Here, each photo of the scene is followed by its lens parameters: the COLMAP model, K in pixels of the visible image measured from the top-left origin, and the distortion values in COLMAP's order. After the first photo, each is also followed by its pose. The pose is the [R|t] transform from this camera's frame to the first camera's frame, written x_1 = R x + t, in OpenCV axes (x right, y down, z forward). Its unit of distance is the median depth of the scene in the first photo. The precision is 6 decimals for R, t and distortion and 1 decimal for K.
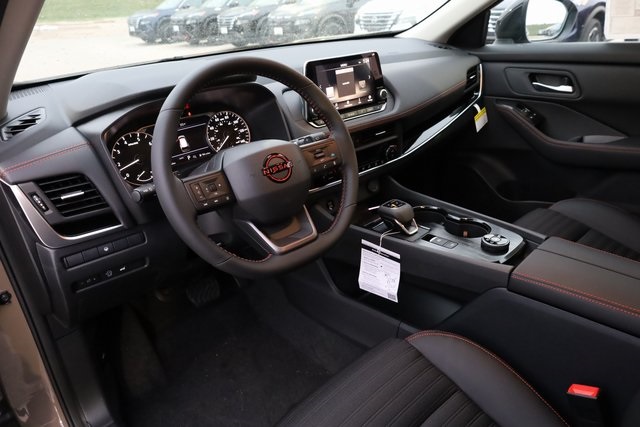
lens RADIAL K [[440.5, 0, 322.5], [0, 440.5, 218.8], [0, 0, 1]] dist [-0.005353, -0.000768]
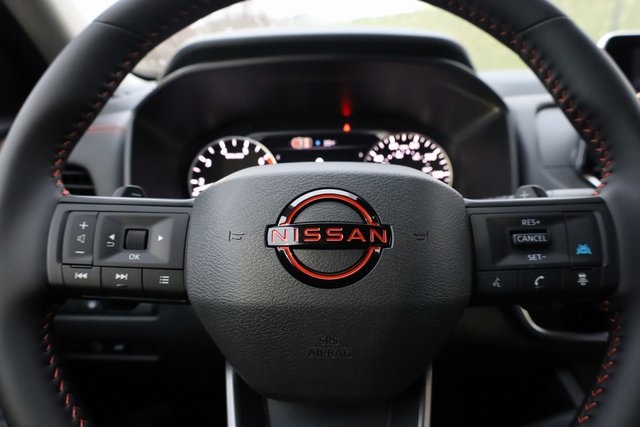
lens RADIAL K [[440.5, 0, 319.5], [0, 440.5, 212.7], [0, 0, 1]] dist [-0.005353, -0.000768]
pose [[0.735987, 0.193958, -0.648616, 0.059251], [-0.318798, 0.944499, -0.079304, -0.070157], [0.597236, 0.265145, 0.756973, 0.520369]]
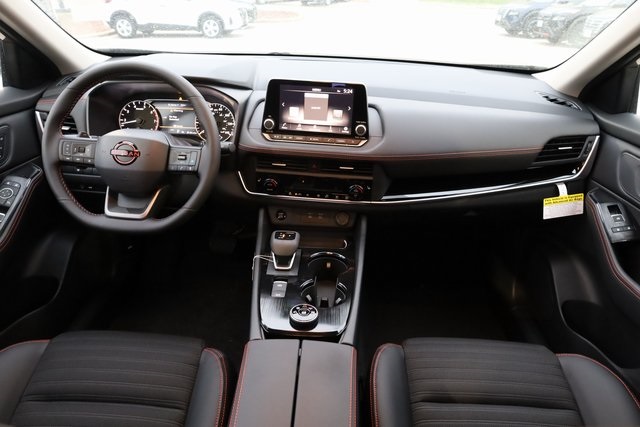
lens RADIAL K [[440.5, 0, 319.0], [0, 440.5, 213.9], [0, 0, 1]] dist [-0.005353, -0.000768]
pose [[0.698120, 0.392503, -0.598806, 0.751354], [-0.383447, 0.911257, 0.150264, -0.242442], [0.604645, 0.124708, 0.786671, 0.251681]]
